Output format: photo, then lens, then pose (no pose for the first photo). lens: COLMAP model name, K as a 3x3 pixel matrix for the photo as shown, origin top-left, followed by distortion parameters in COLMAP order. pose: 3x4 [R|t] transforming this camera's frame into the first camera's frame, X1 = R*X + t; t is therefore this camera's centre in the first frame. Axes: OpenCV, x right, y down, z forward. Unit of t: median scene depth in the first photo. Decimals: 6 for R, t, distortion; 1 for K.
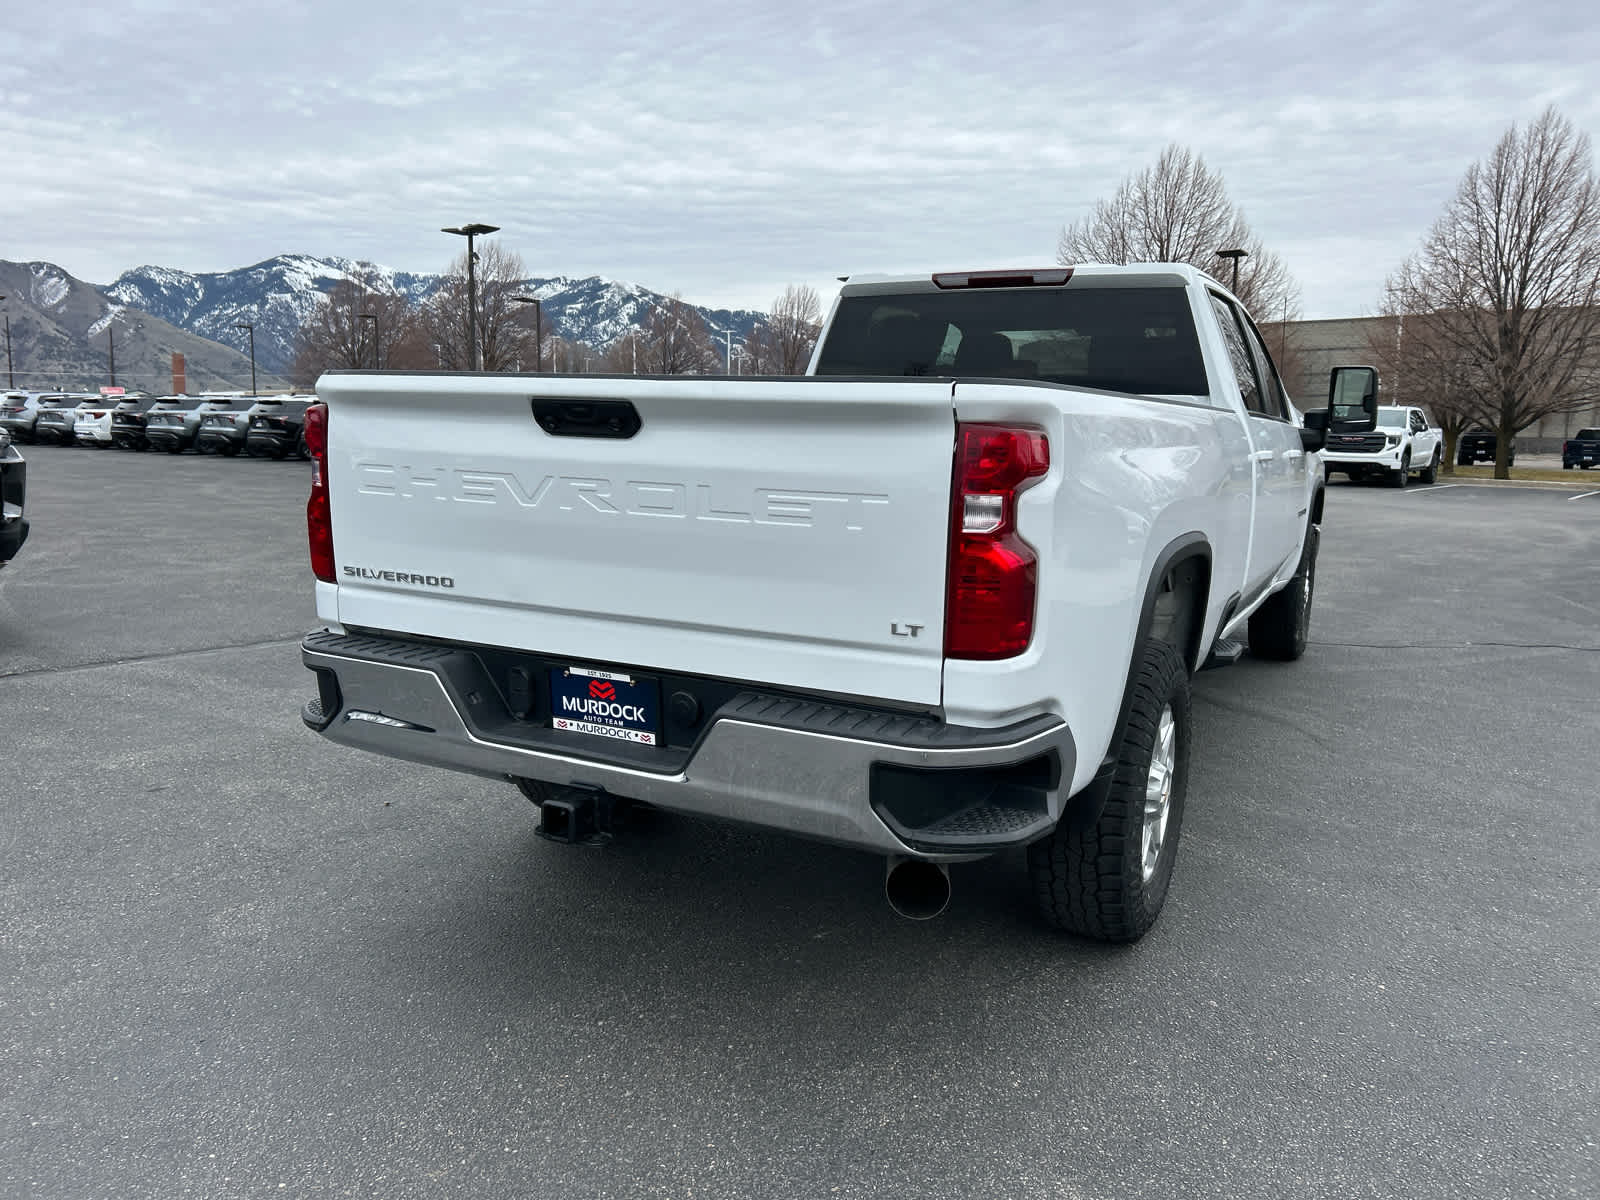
lens RADIAL K [[1210.0, 0, 804.3], [0, 1210.0, 618.4], [0, 0, 1]] dist [0.051734, -0.059513]
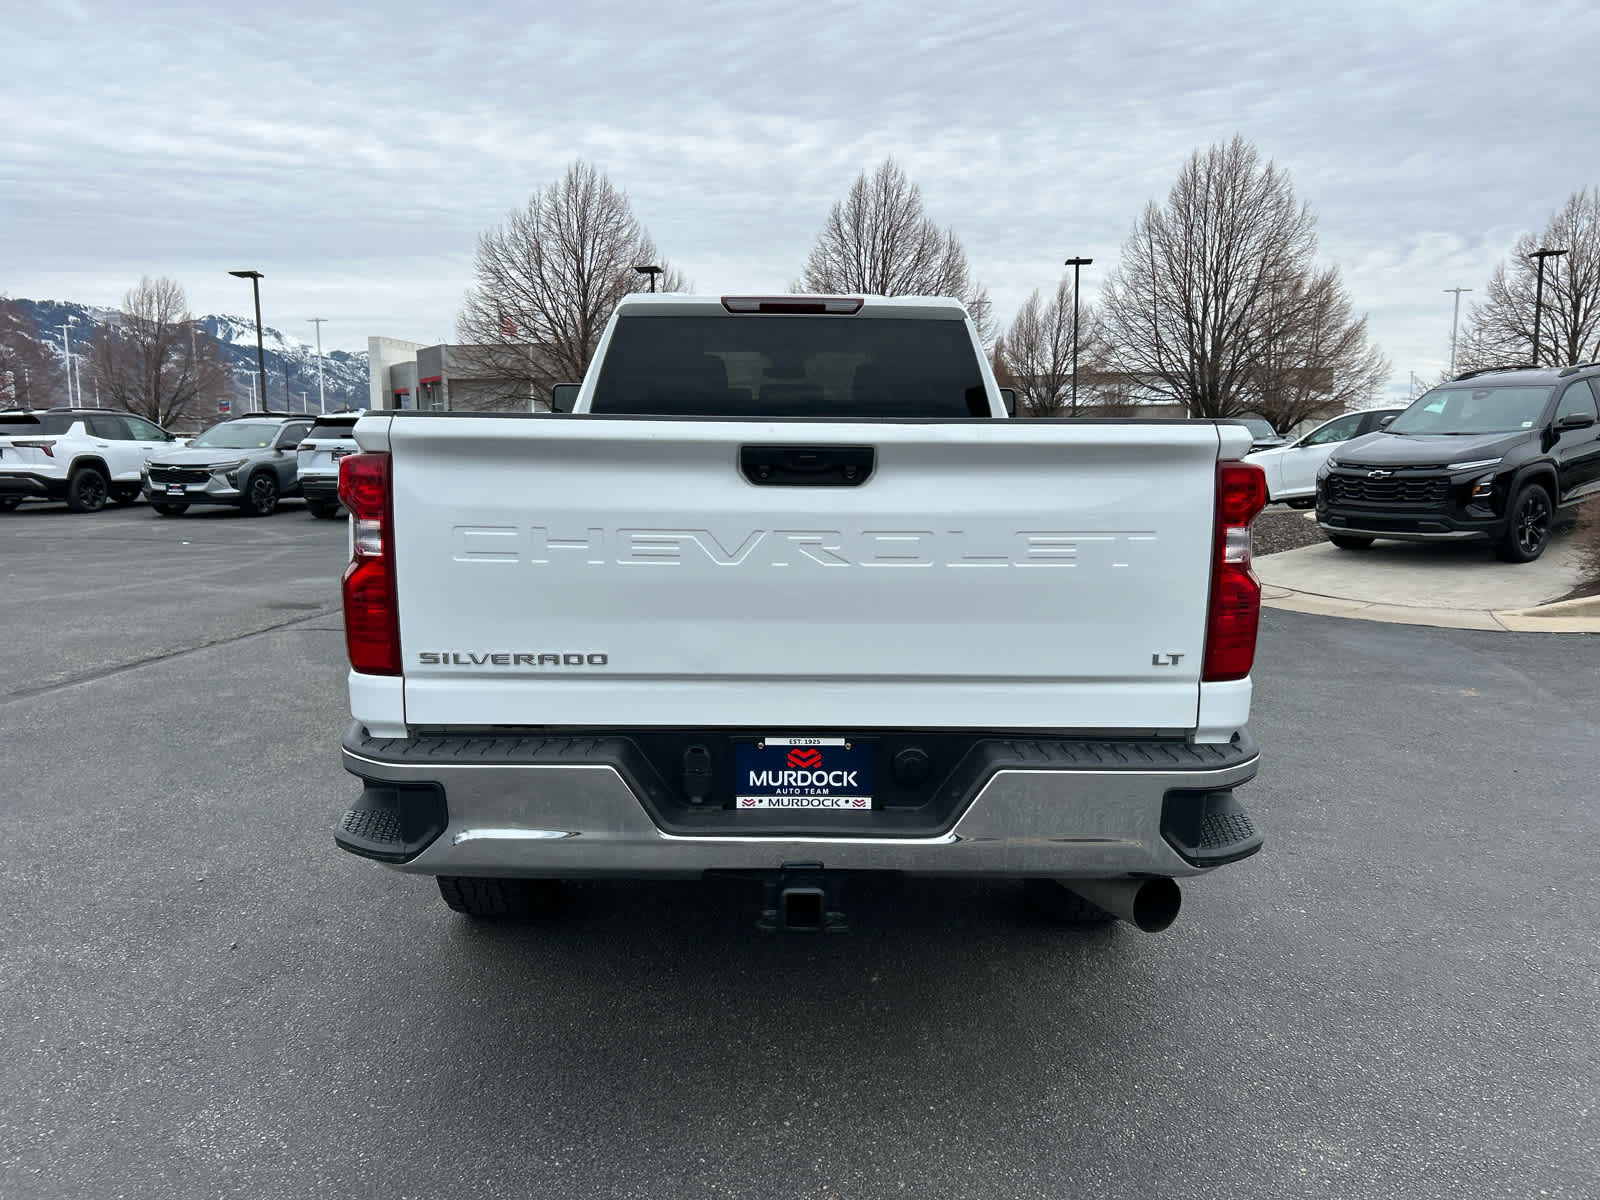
lens RADIAL K [[1195.2, 0, 795.8], [0, 1195.2, 604.9], [0, 0, 1]] dist [0.076604, -0.078713]
pose [[0.879679, -0.085515, 0.467816, -0.580364], [0.091263, 0.995772, 0.010413, -0.066028], [-0.466729, 0.033535, 0.883765, 0.195556]]
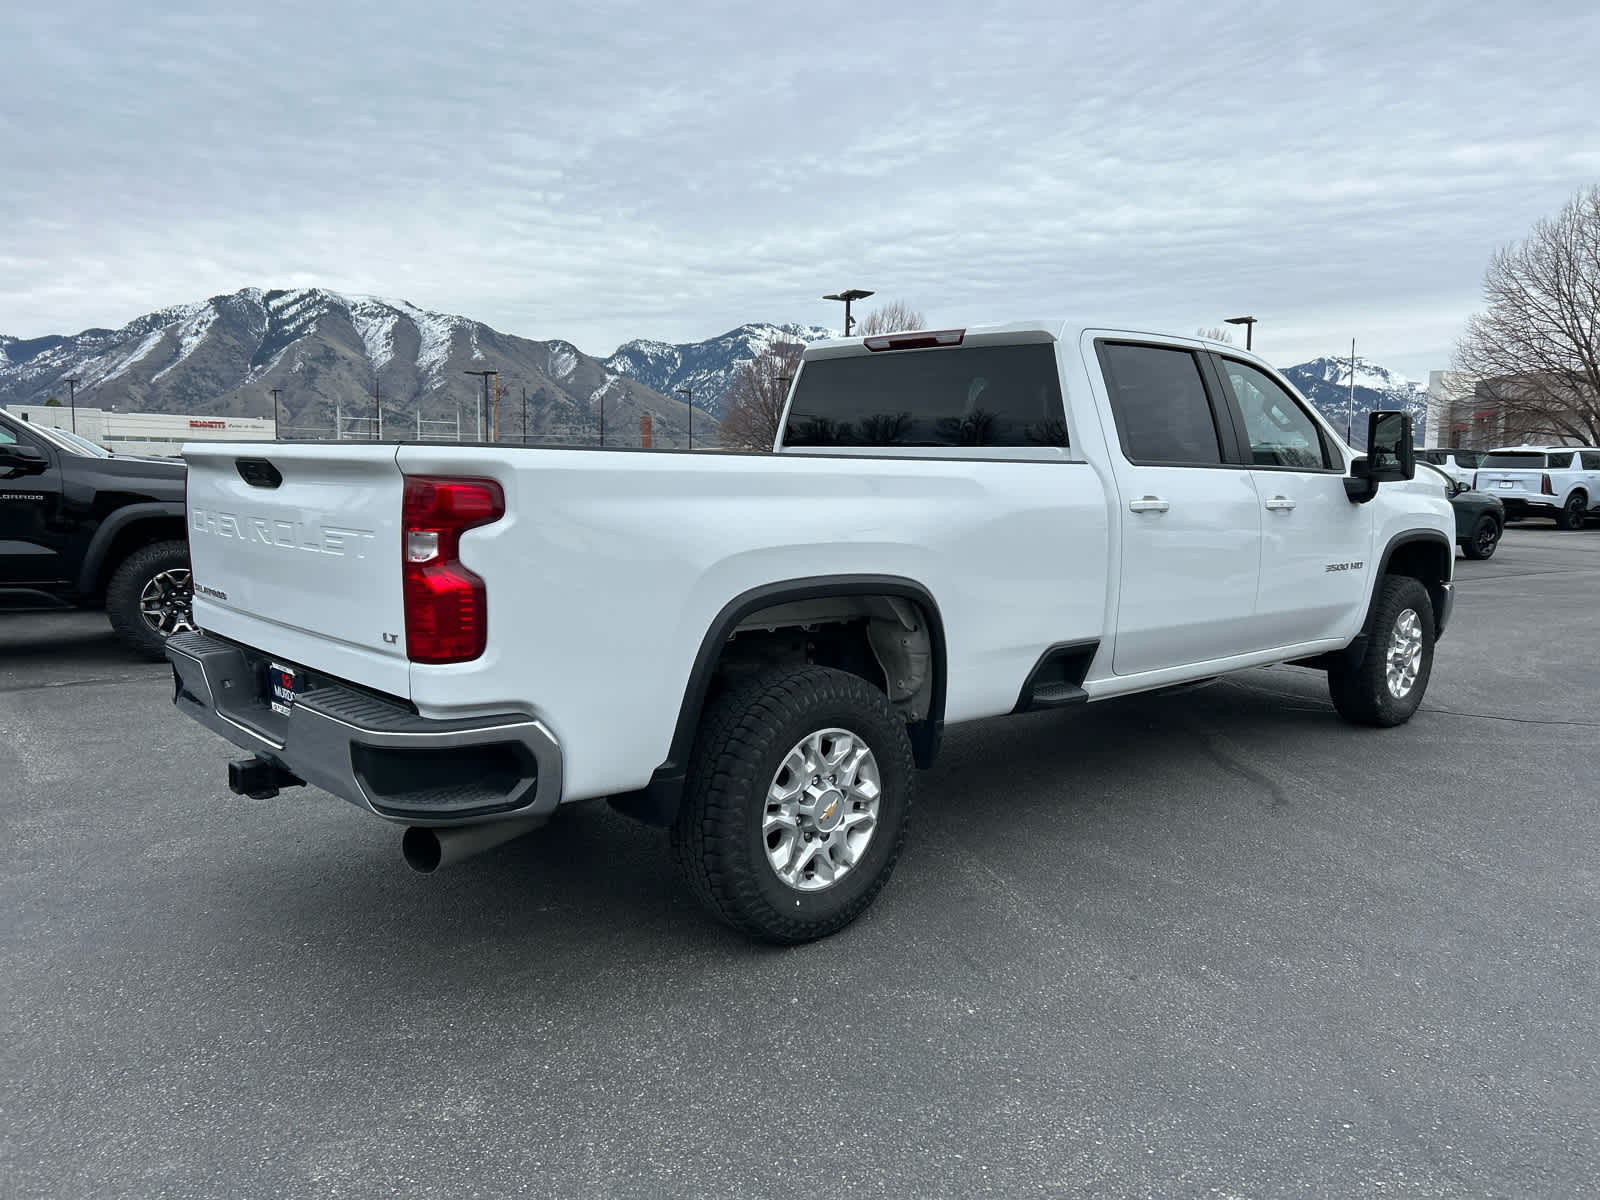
lens RADIAL K [[1214.6, 0, 806.1], [0, 1214.6, 617.0], [0, 0, 1]] dist [0.105616, -0.168754]
pose [[0.940398, 0.032932, -0.338478, 0.791473], [-0.047367, 0.998283, -0.034472, 0.009813], [0.336762, 0.048450, 0.940343, -0.055641]]
